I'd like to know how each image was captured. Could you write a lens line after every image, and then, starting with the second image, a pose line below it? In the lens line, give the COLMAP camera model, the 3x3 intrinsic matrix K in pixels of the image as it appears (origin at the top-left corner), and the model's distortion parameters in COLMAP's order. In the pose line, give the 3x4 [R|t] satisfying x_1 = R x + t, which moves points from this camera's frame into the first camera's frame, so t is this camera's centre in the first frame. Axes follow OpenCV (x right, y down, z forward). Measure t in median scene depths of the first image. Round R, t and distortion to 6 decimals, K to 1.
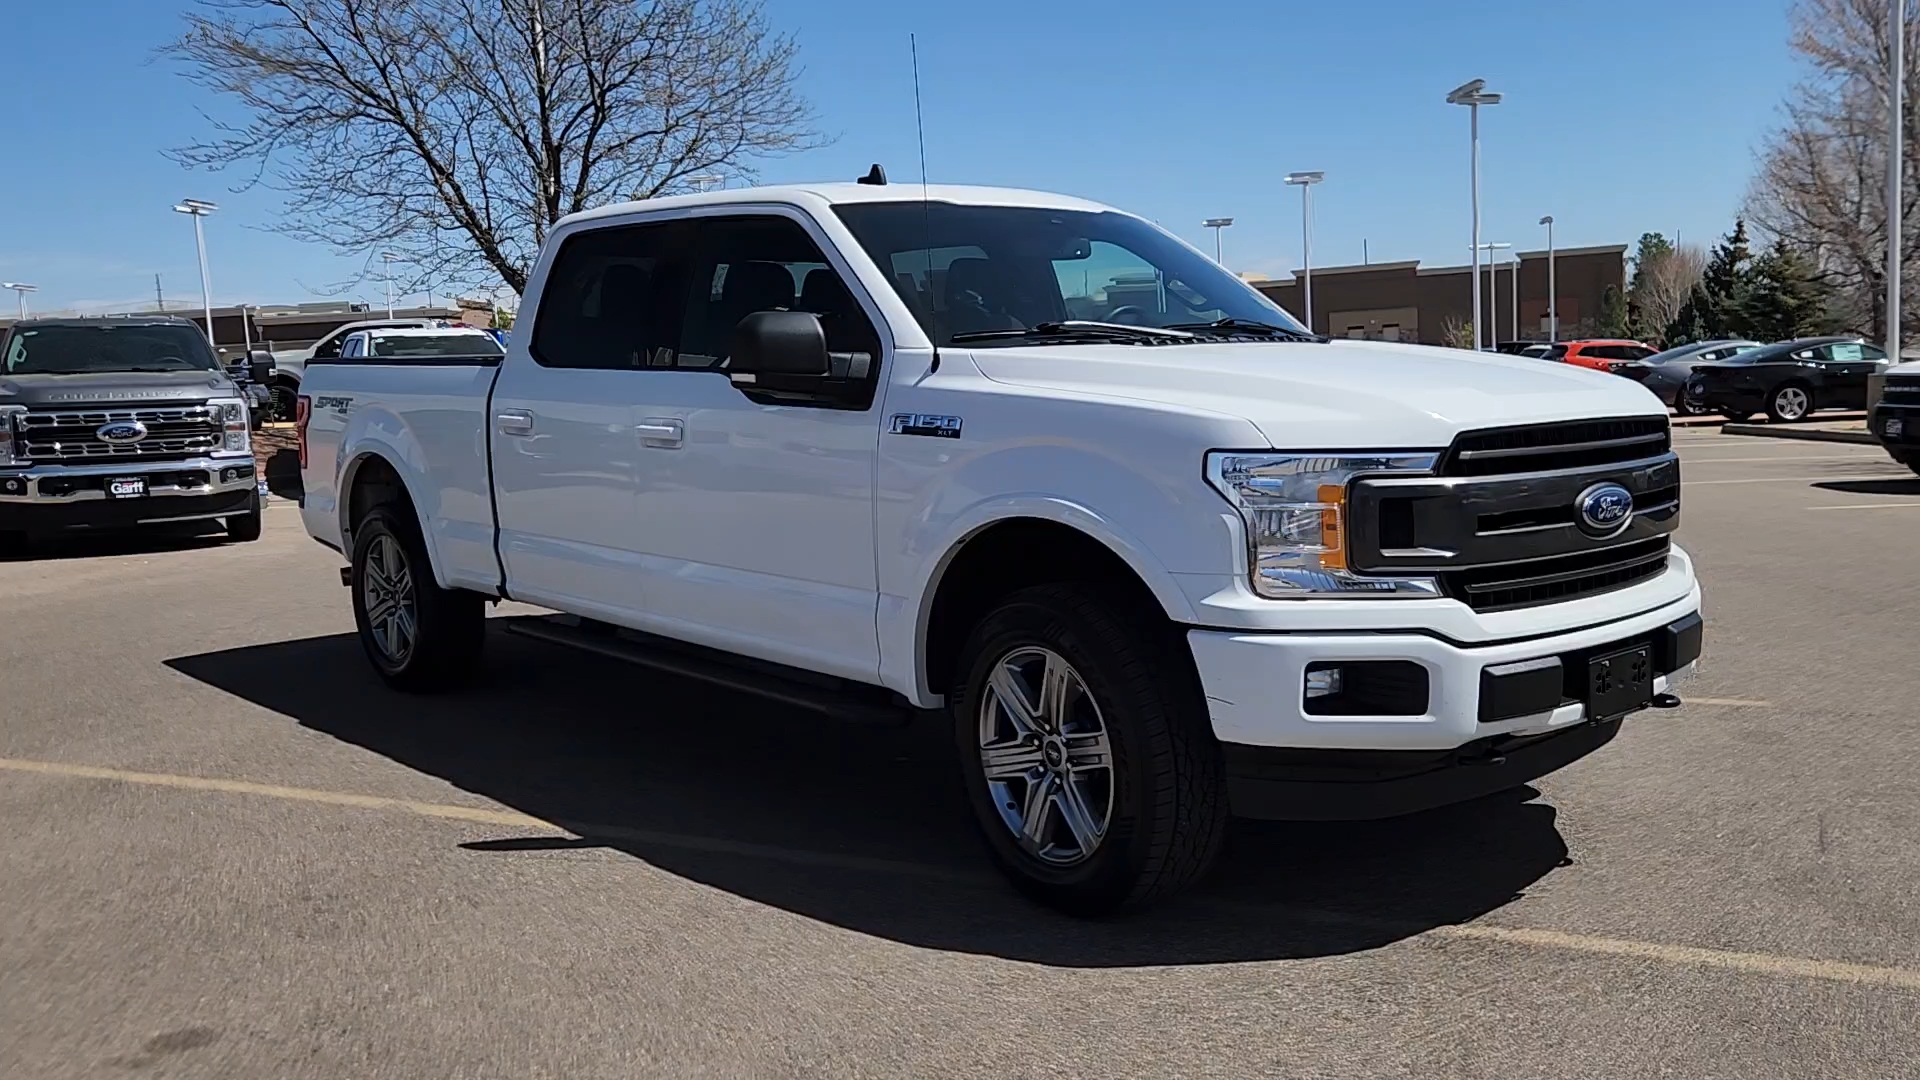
lens RADIAL K [[1622.1, 0, 946.4], [0, 1622.1, 544.3], [0, 0, 1]] dist [0.033138, -0.018073]
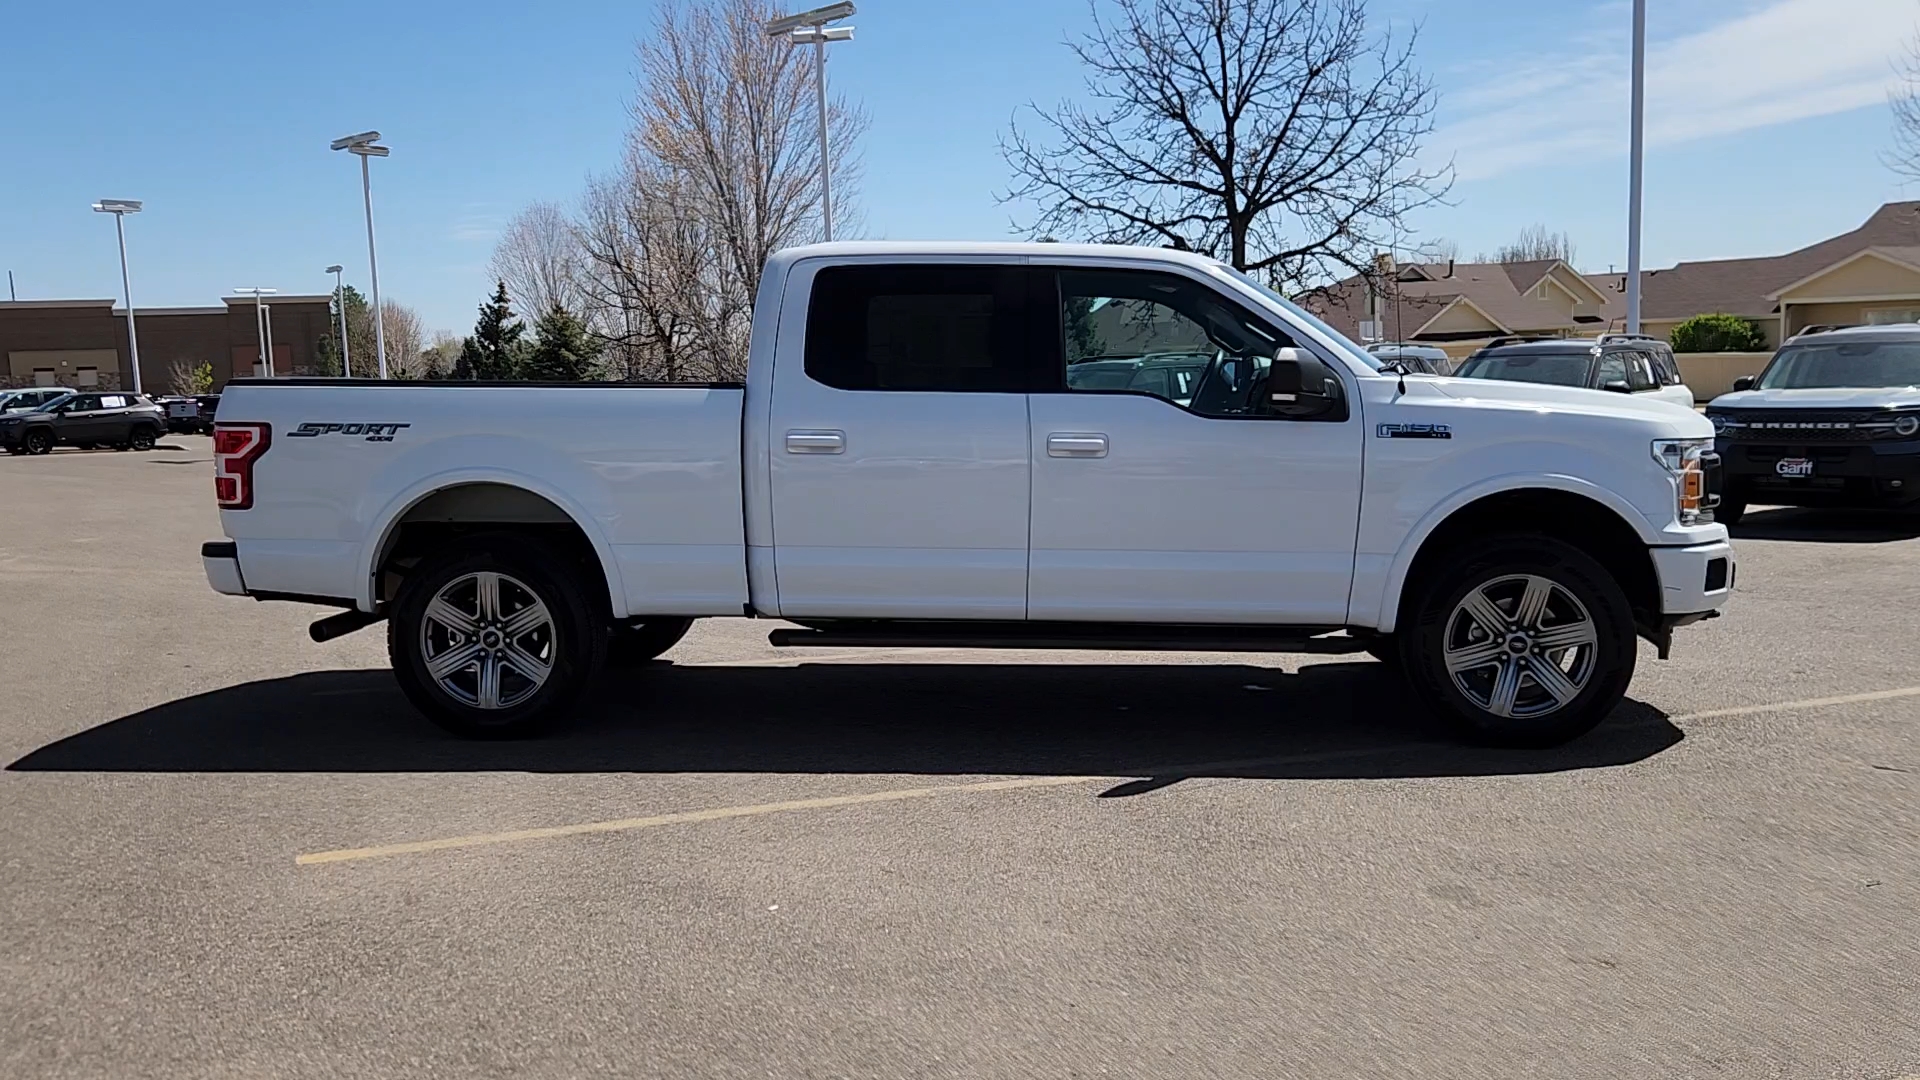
lens RADIAL K [[1622.1, 0, 945.1], [0, 1622.1, 542.4], [0, 0, 1]] dist [0.033138, -0.018073]
pose [[0.715766, -0.051572, 0.696433, -1.114891], [0.072861, 0.997342, -0.001029, -0.003121], [-0.694528, 0.051480, 0.717621, 0.224039]]
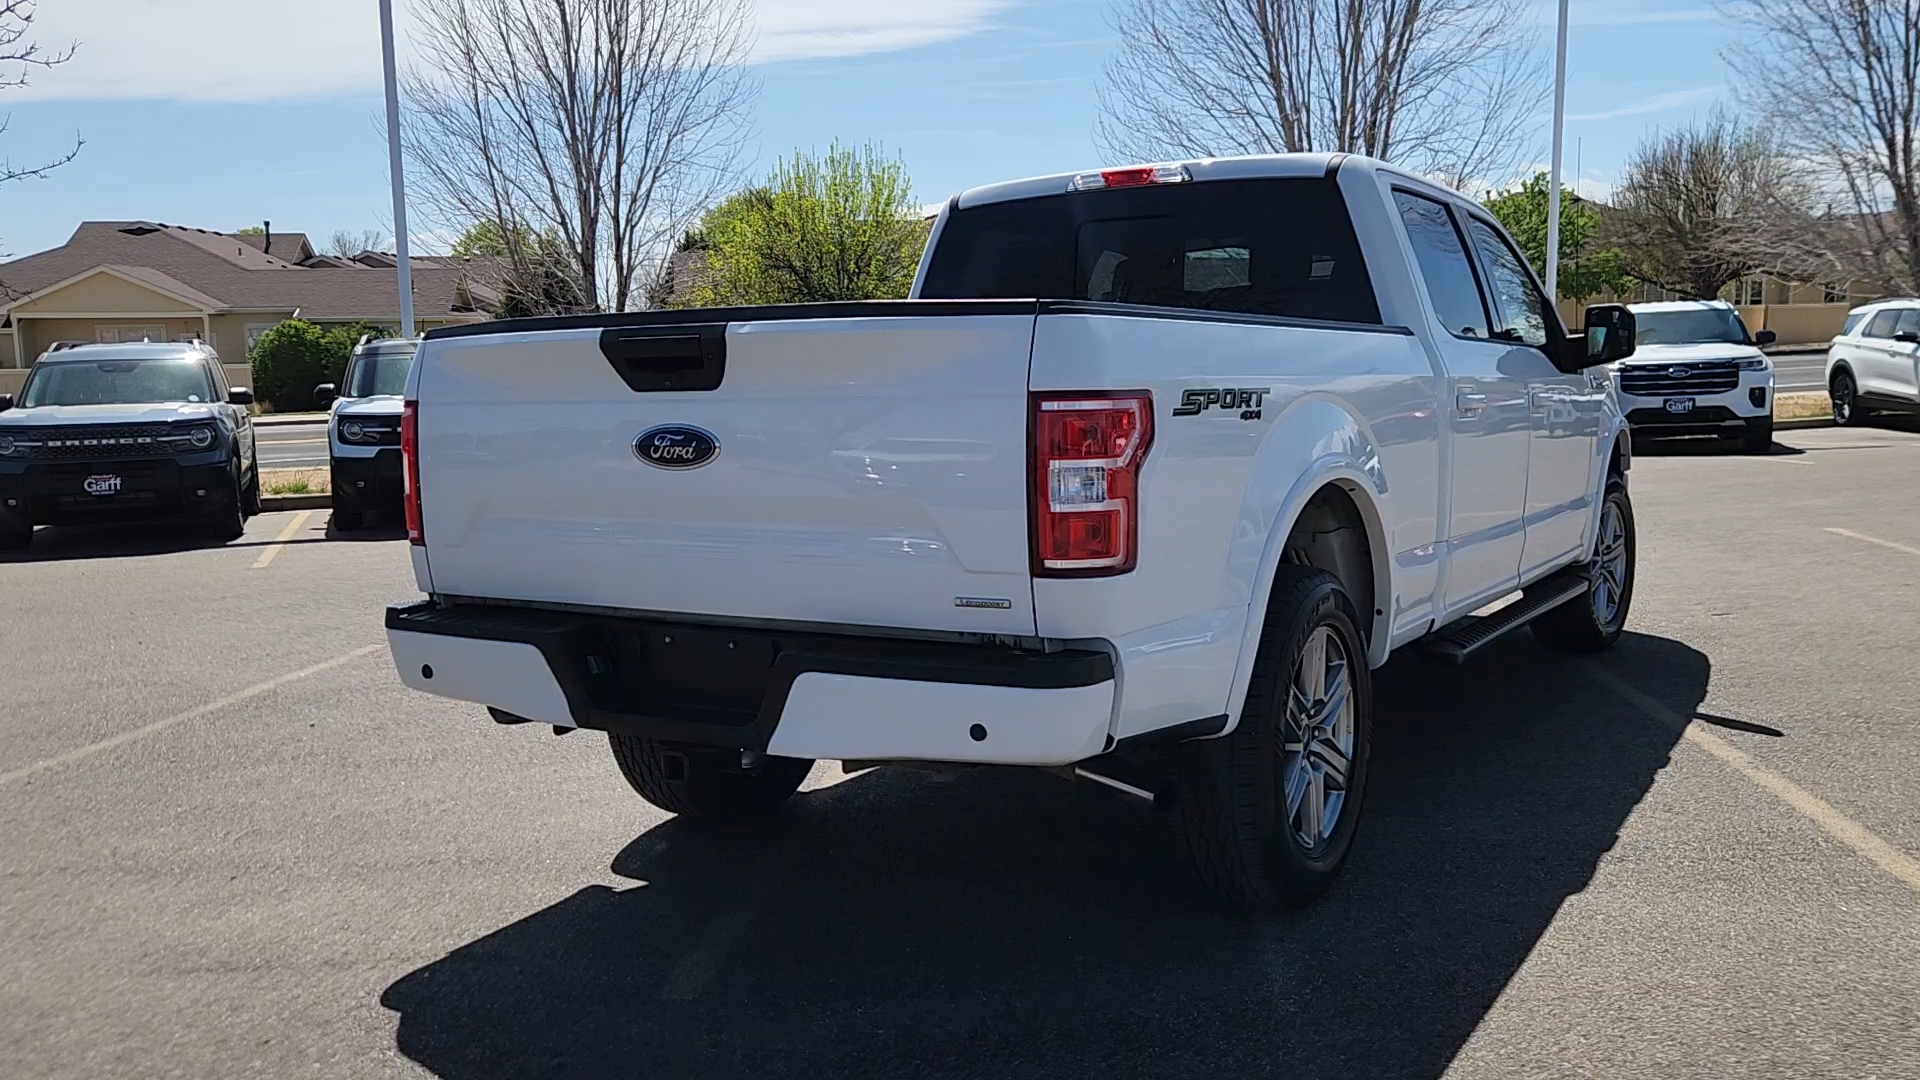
lens RADIAL K [[1622.1, 0, 927.1], [0, 1622.1, 528.7], [0, 0, 1]] dist [0.033138, -0.018073]
pose [[-0.292666, -0.060622, 0.954291, -1.175672], [0.139728, 0.984565, 0.105397, -0.164036], [-0.945951, 0.164187, -0.279678, 1.788534]]
